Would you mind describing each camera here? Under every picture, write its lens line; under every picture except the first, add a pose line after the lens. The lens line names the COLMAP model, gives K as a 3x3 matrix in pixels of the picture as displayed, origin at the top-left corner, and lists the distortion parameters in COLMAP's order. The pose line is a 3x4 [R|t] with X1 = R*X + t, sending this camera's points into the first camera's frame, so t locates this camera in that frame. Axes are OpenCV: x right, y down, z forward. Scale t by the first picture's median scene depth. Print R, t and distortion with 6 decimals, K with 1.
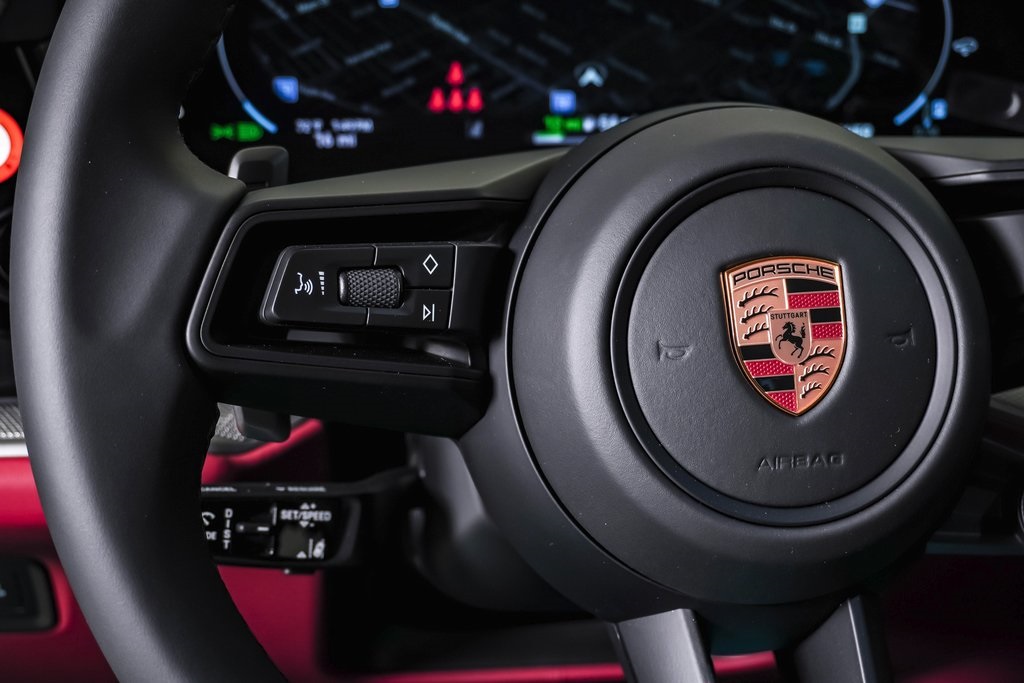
lens RADIAL K [[1504.6, 0, 512.0], [0, 1504.6, 341.5], [0, 0, 1]] dist [0.016753, 0.078380]
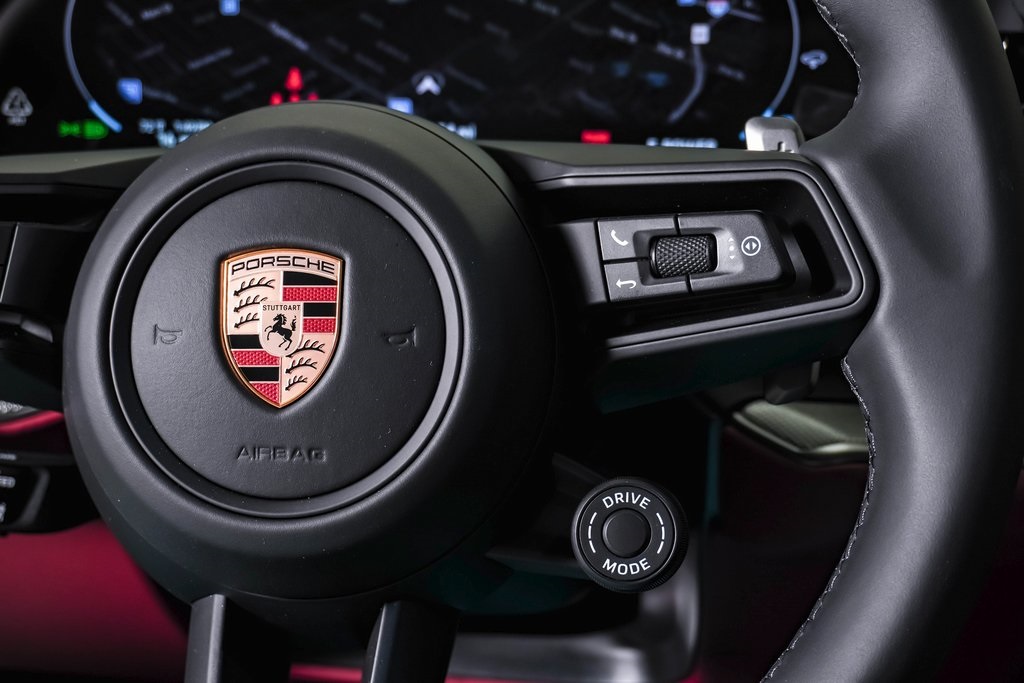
lens RADIAL K [[1504.6, 0, 512.0], [0, 1504.6, 341.5], [0, 0, 1]] dist [0.016753, 0.078380]
pose [[0.959546, 0.060196, -0.275040, 0.603391], [-0.066462, 0.997697, -0.013511, 0.008607], [0.273594, 0.031244, 0.961338, 0.078009]]
